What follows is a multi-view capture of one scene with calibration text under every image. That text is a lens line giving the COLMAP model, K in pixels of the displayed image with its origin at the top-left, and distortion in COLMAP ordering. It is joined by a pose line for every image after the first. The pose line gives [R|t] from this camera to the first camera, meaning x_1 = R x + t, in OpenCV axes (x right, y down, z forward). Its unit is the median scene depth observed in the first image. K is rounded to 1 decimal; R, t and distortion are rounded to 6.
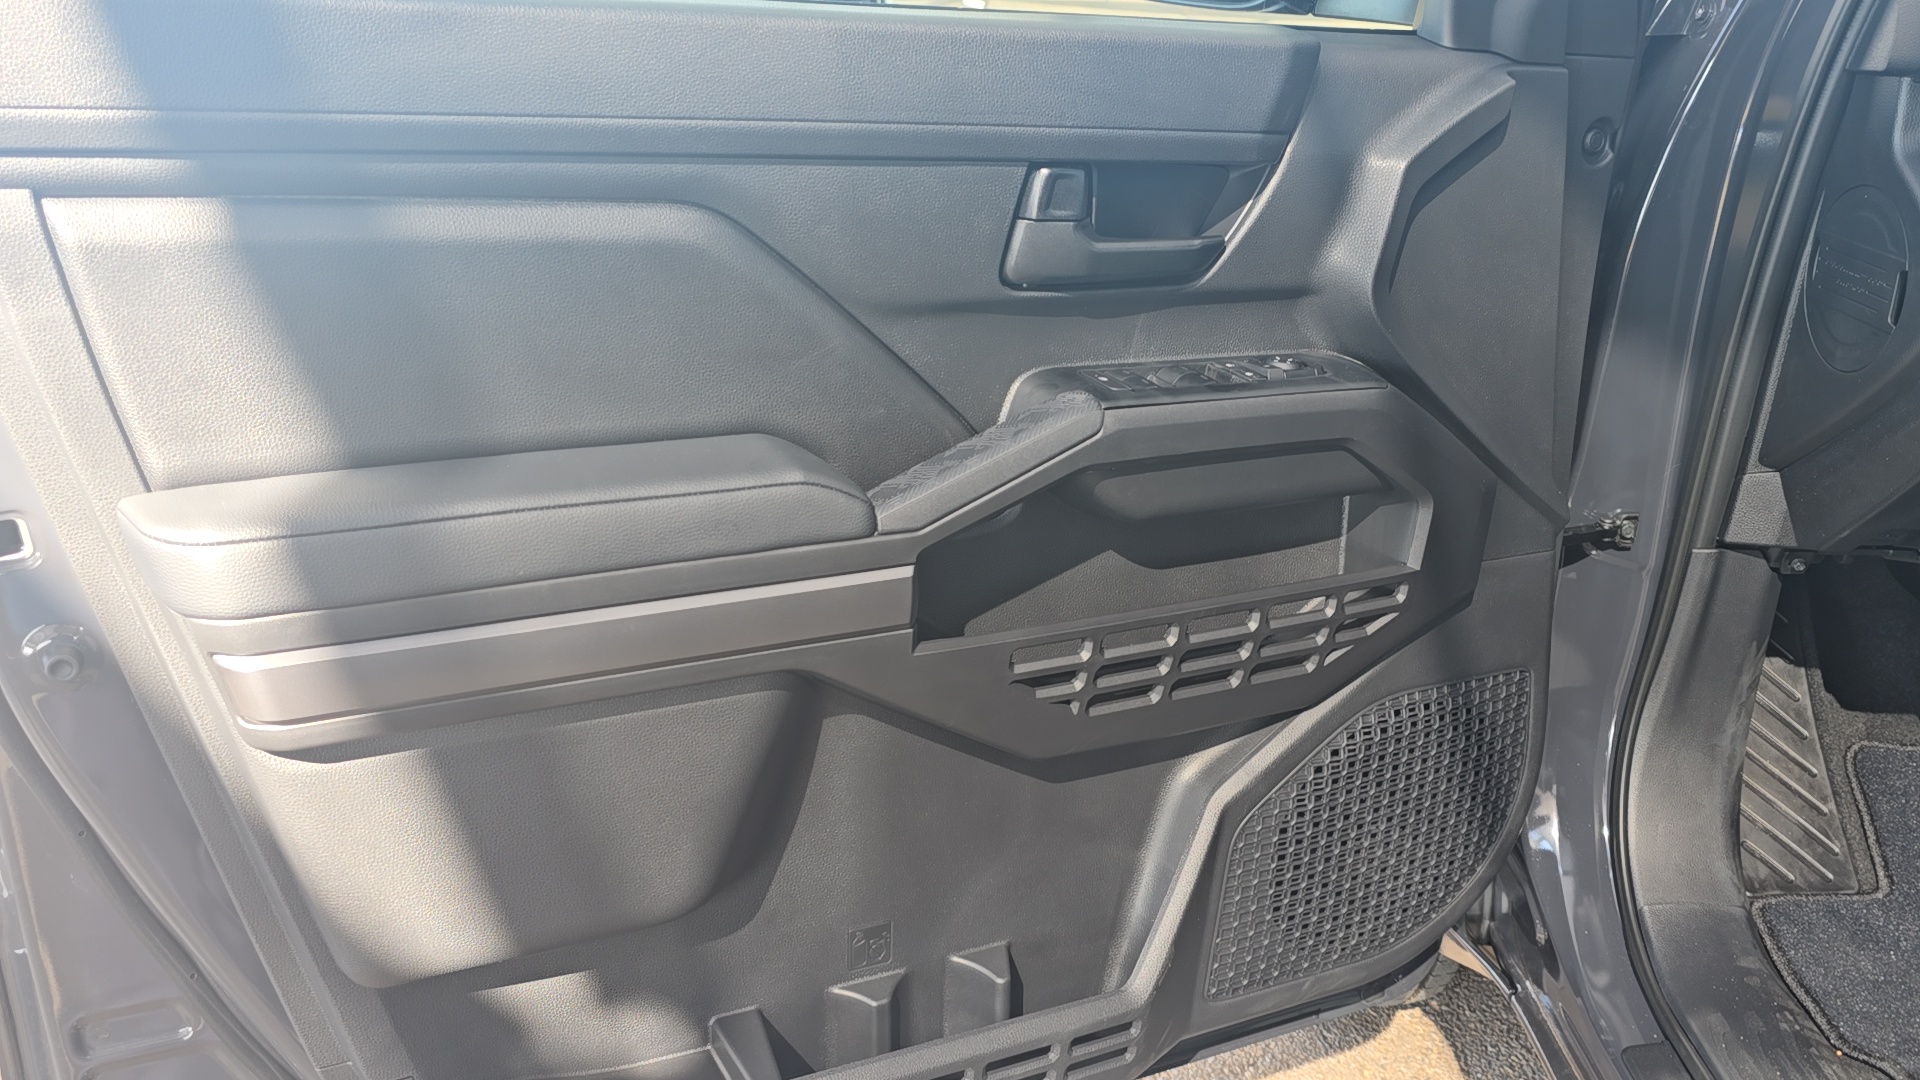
lens RADIAL K [[1608.7, 0, 967.6], [0, 1608.7, 544.6], [0, 0, 1]] dist [-0.018114, 0.007602]
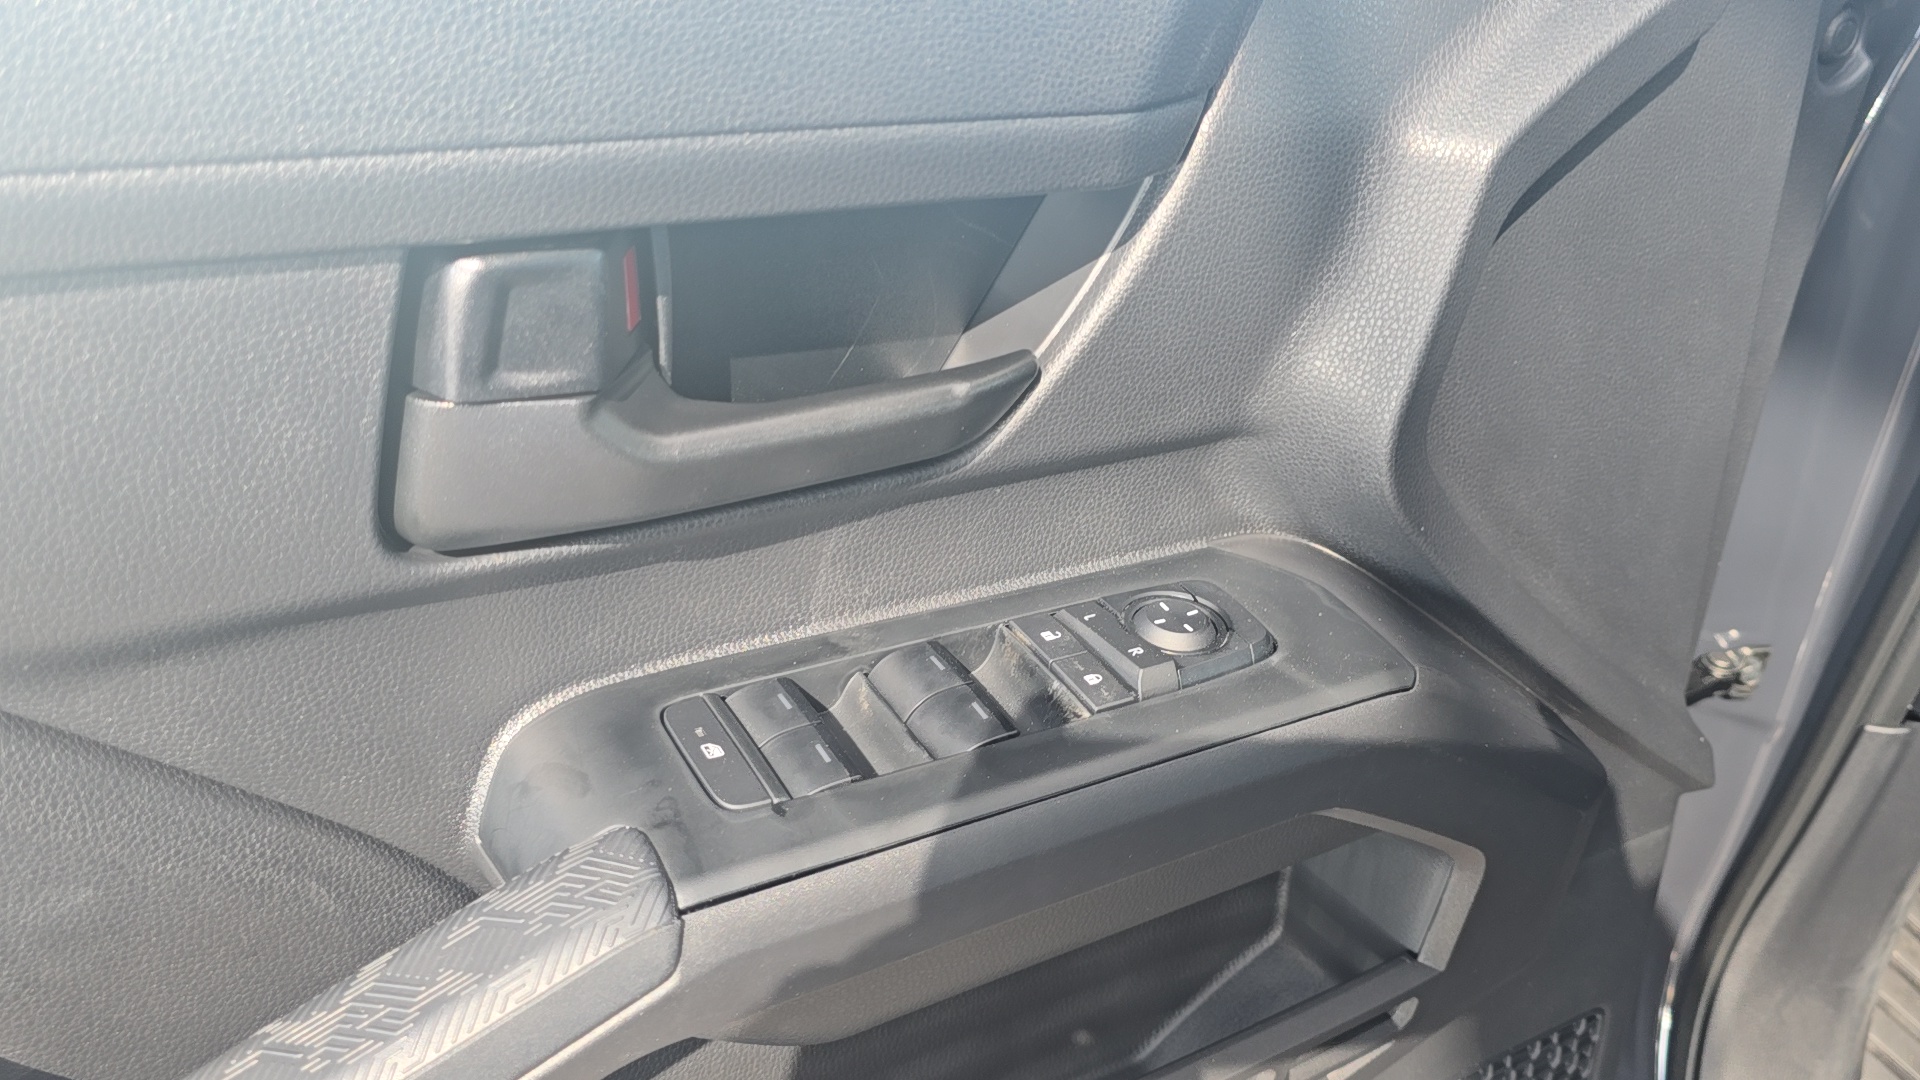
lens RADIAL K [[1608.7, 0, 958.4], [0, 1608.7, 544.2], [0, 0, 1]] dist [-0.018114, 0.007602]
pose [[0.998029, -0.007434, 0.062320, 0.114614], [-0.004098, 0.983121, 0.182909, -0.214011], [-0.062628, -0.182804, 0.981153, 0.600153]]
